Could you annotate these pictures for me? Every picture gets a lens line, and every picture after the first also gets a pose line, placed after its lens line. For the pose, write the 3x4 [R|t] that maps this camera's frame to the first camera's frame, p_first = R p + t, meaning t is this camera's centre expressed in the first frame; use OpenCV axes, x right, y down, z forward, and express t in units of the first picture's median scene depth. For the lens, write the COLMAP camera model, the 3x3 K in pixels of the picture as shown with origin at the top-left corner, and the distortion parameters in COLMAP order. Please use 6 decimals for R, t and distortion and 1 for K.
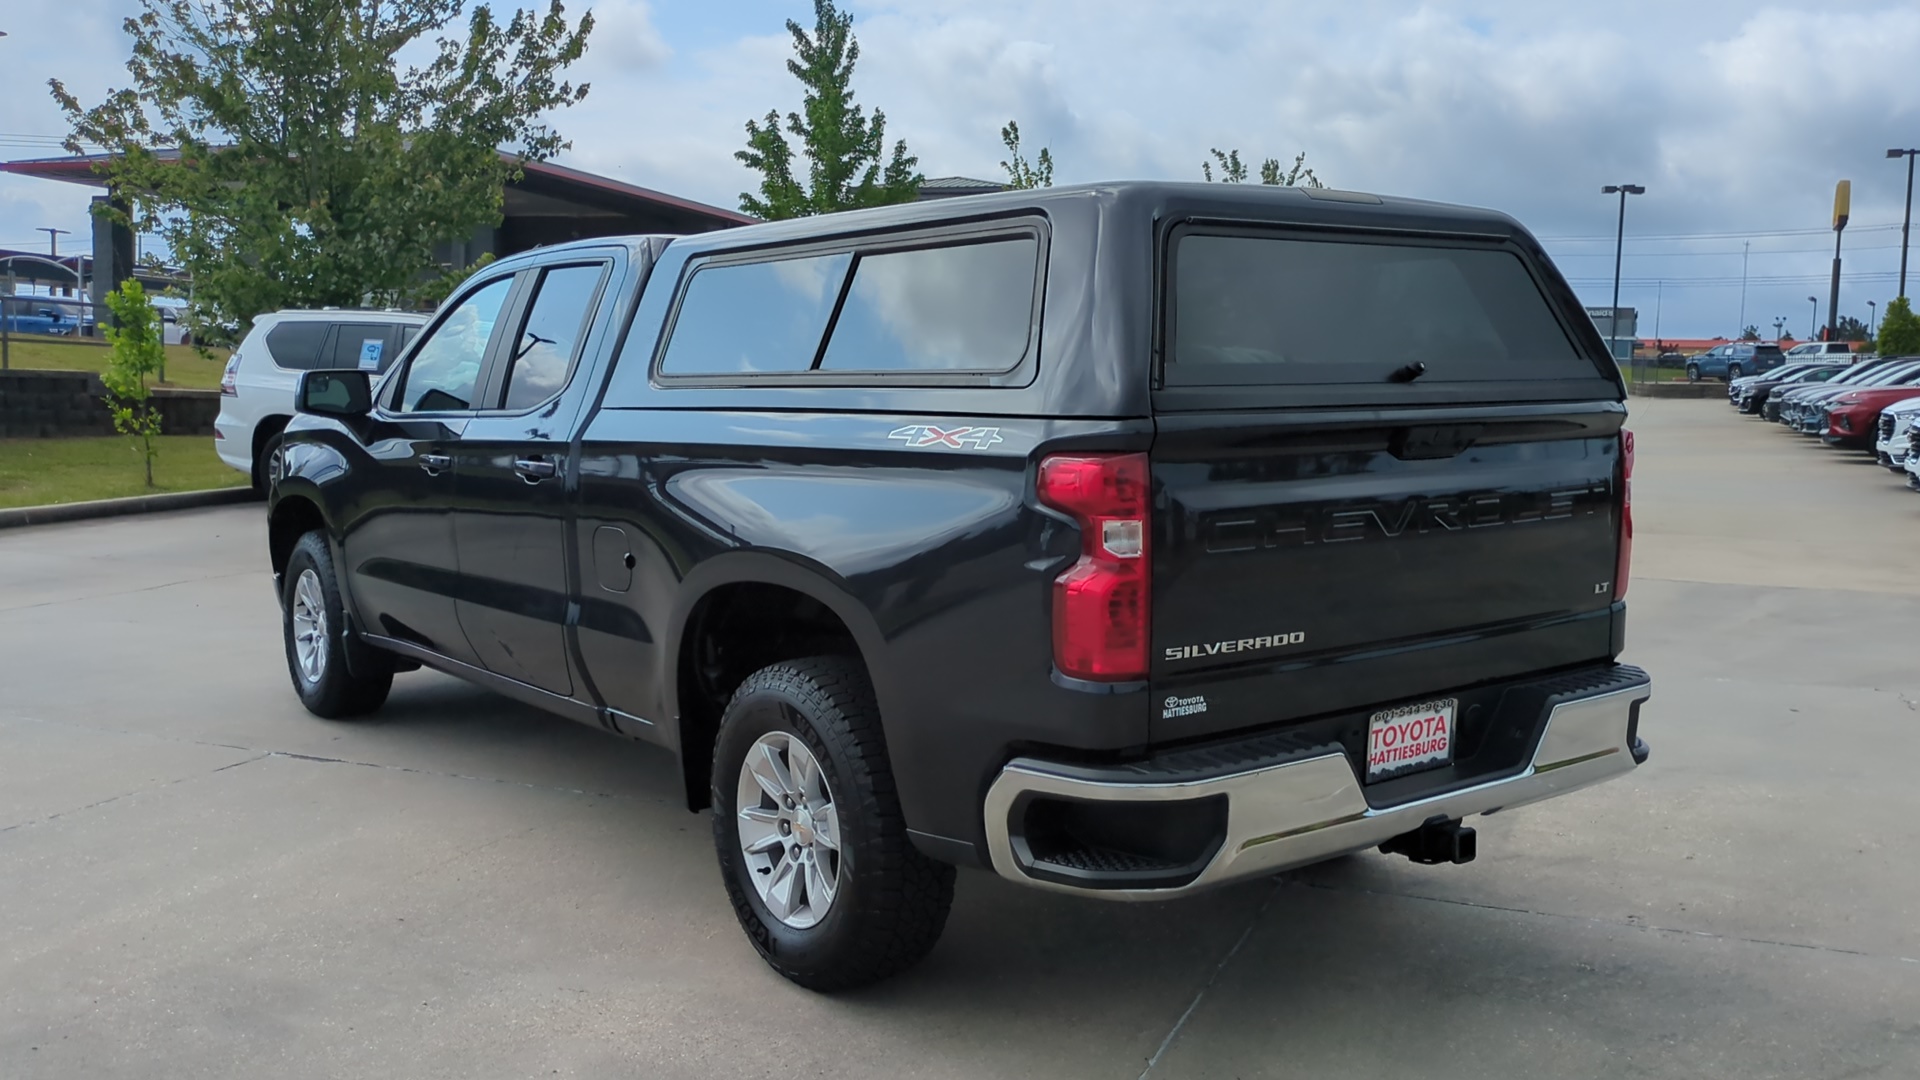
lens RADIAL K [[1666.0, 0, 939.6], [0, 1666.0, 531.0], [0, 0, 1]] dist [0.046543, -0.043710]
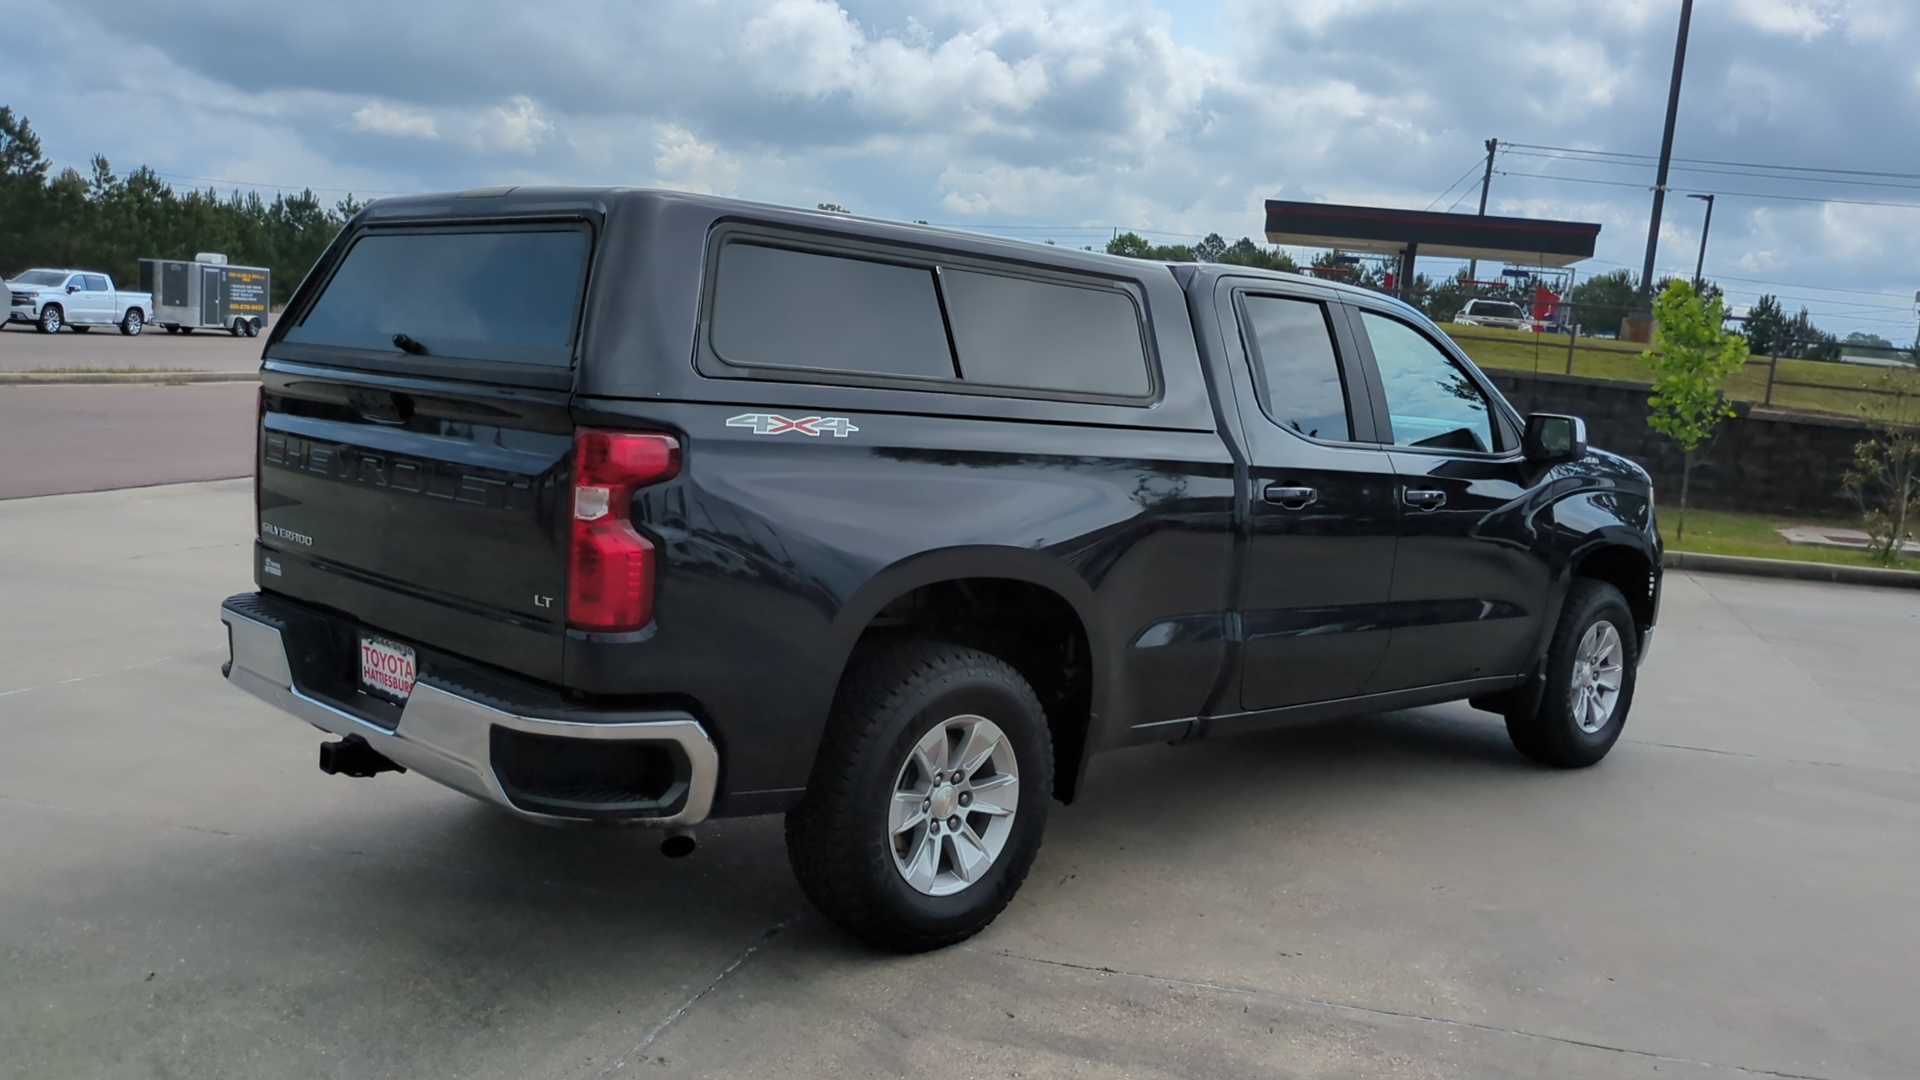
lens RADIAL K [[1666.0, 0, 953.5], [0, 1666.0, 539.3], [0, 0, 1]] dist [0.046543, -0.043710]
pose [[0.132633, 0.114541, -0.984525, 1.326075], [-0.166770, 0.981718, 0.091748, -0.119199], [0.977034, 0.152021, 0.149311, 1.101674]]
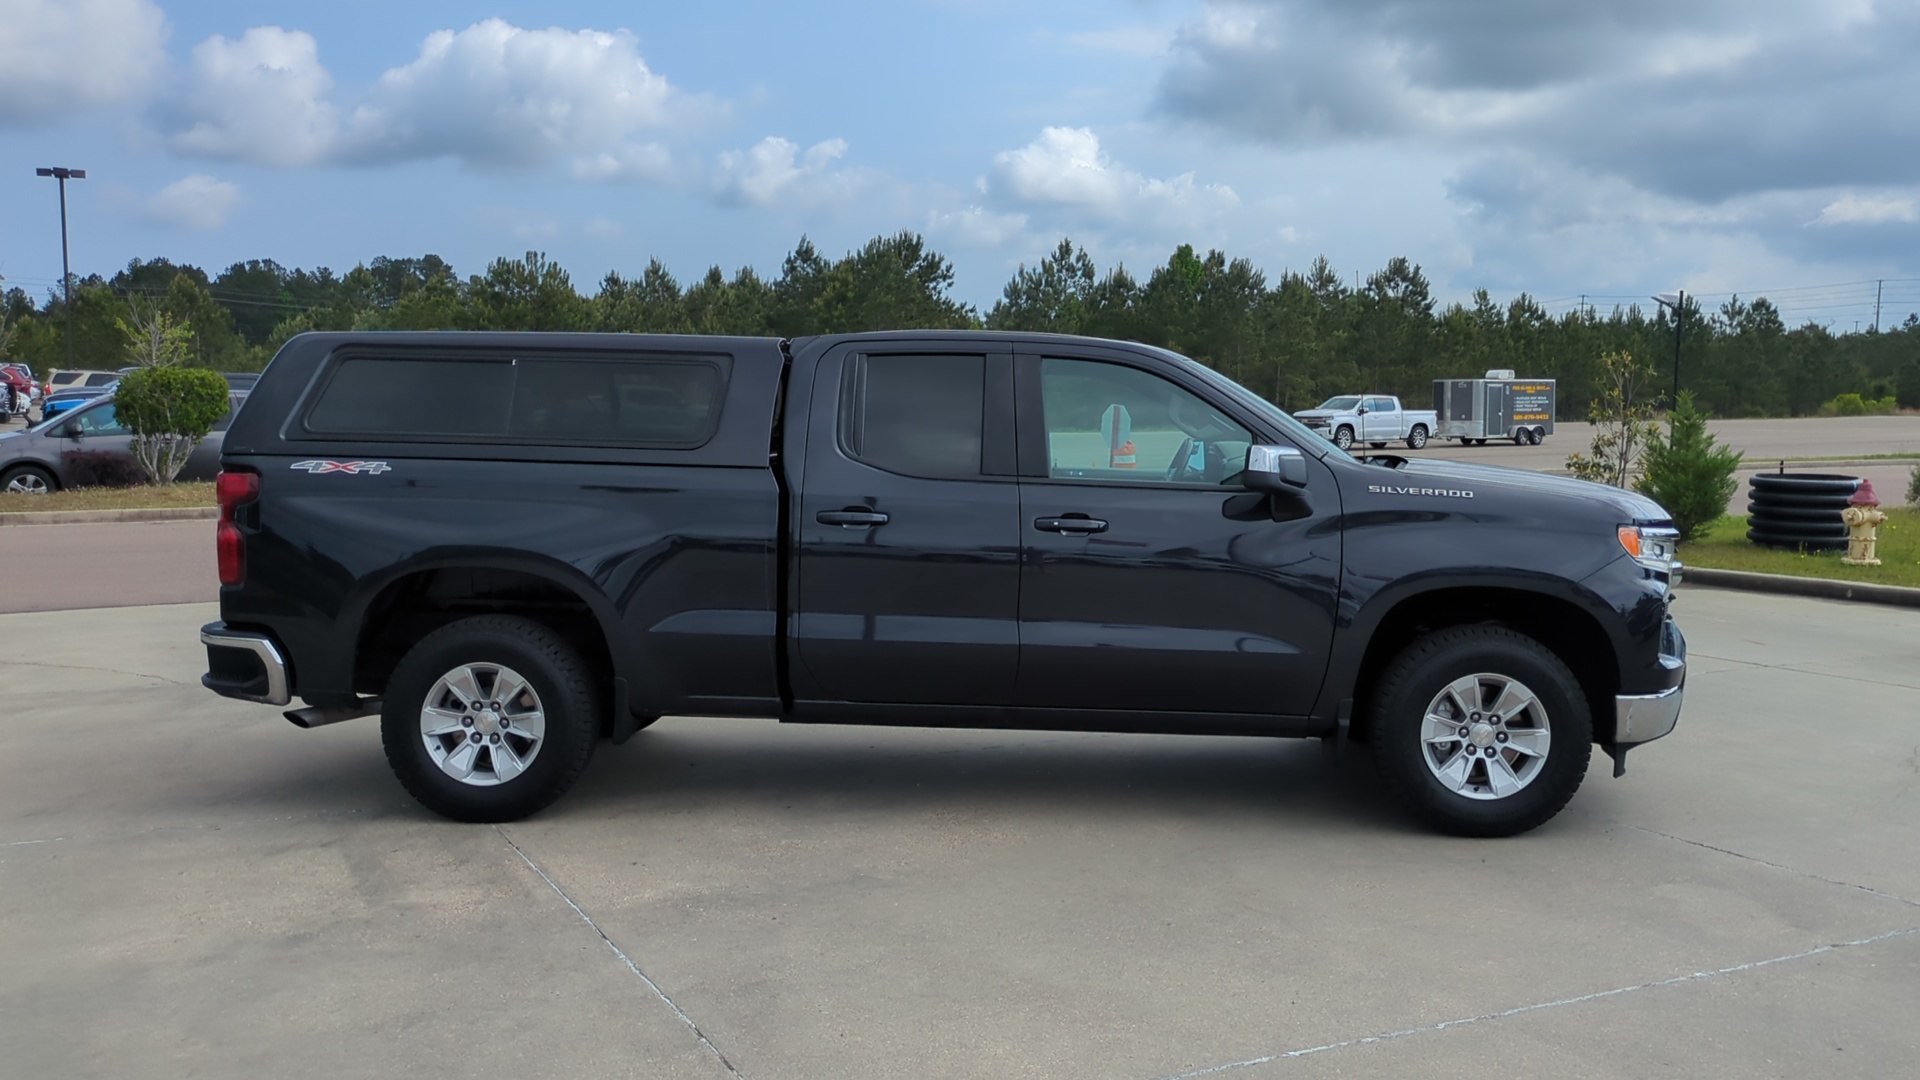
lens RADIAL K [[1666.0, 0, 965.2], [0, 1666.0, 547.3], [0, 0, 1]] dist [0.046543, -0.043710]
pose [[-0.633604, 0.055407, -0.771671, 1.205314], [-0.086928, 0.986017, 0.142173, -0.284947], [0.768758, 0.157161, -0.619928, 2.623858]]
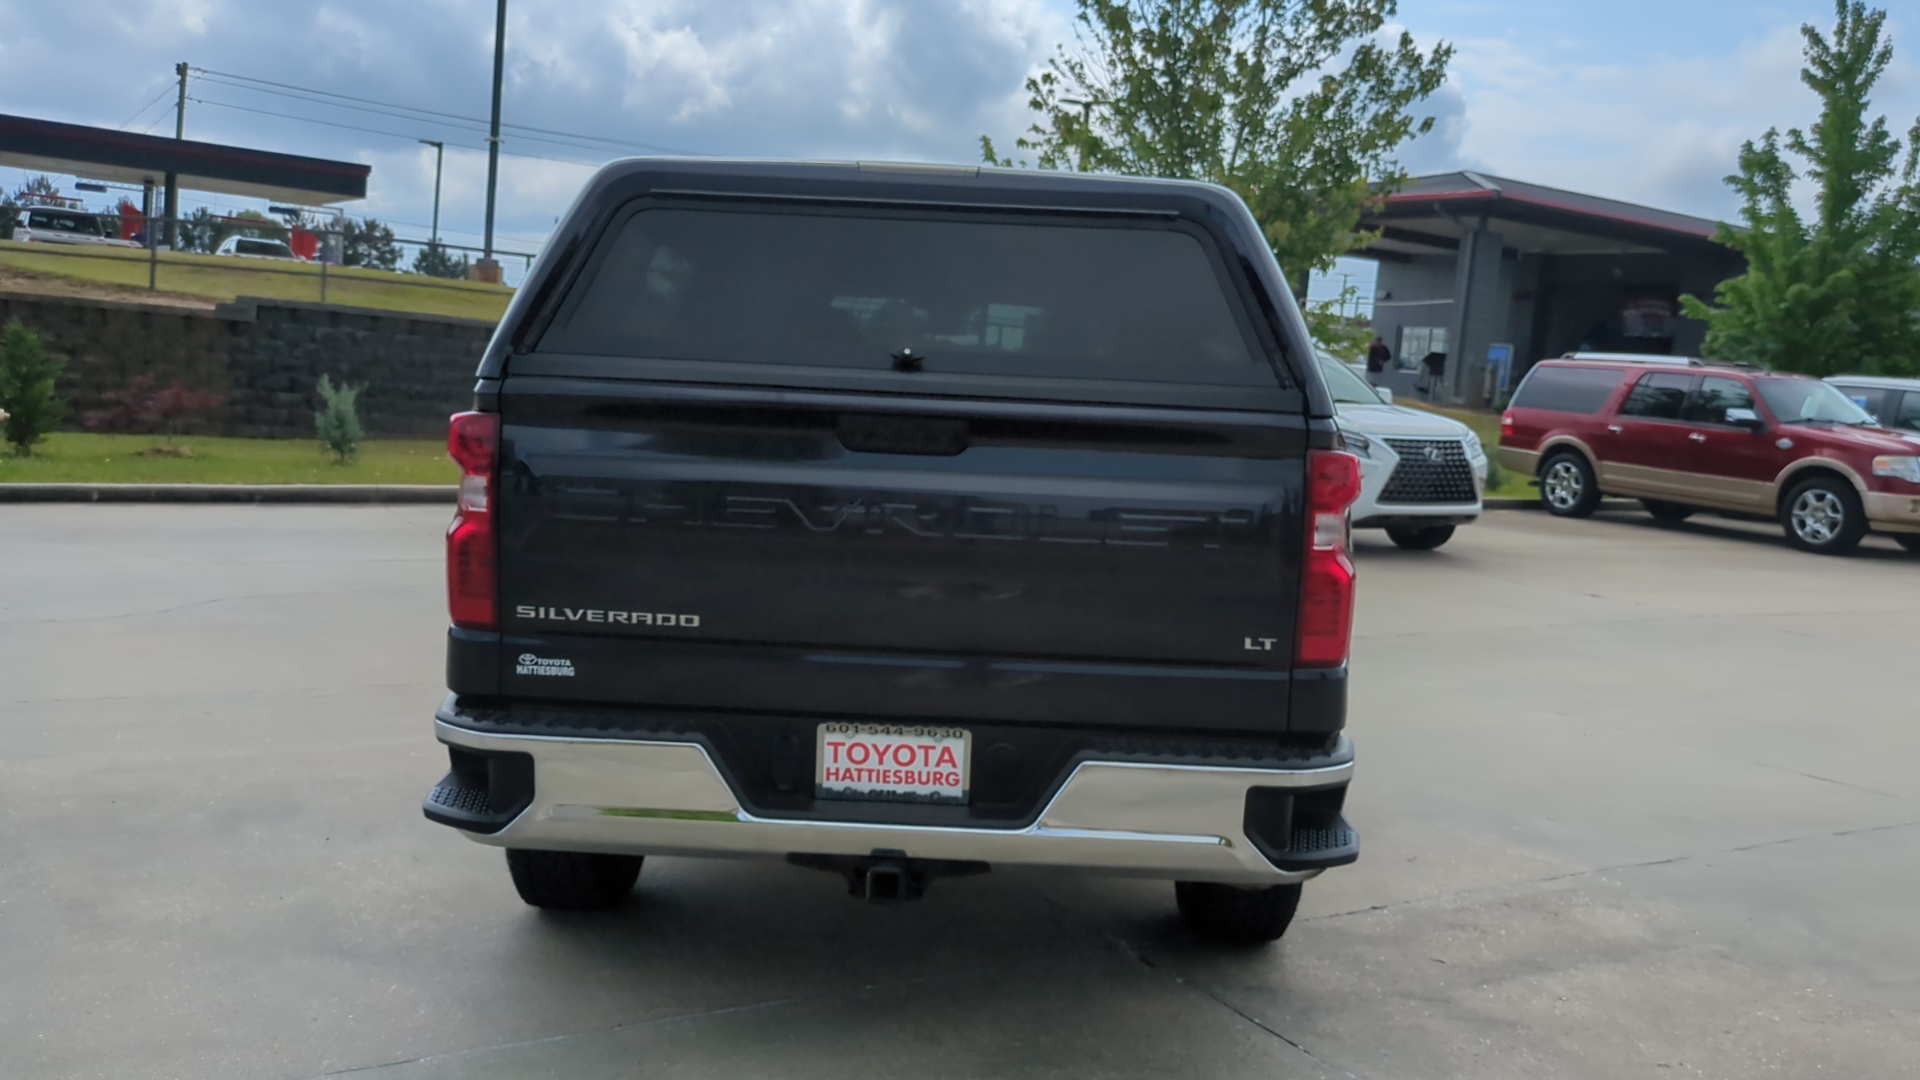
lens RADIAL K [[1666.0, 0, 943.8], [0, 1666.0, 538.4], [0, 0, 1]] dist [0.046543, -0.043710]
pose [[0.790191, 0.097684, -0.605026, 0.776449], [-0.110413, 0.993753, 0.016241, -0.013372], [0.602833, 0.053969, 0.796040, 0.267607]]
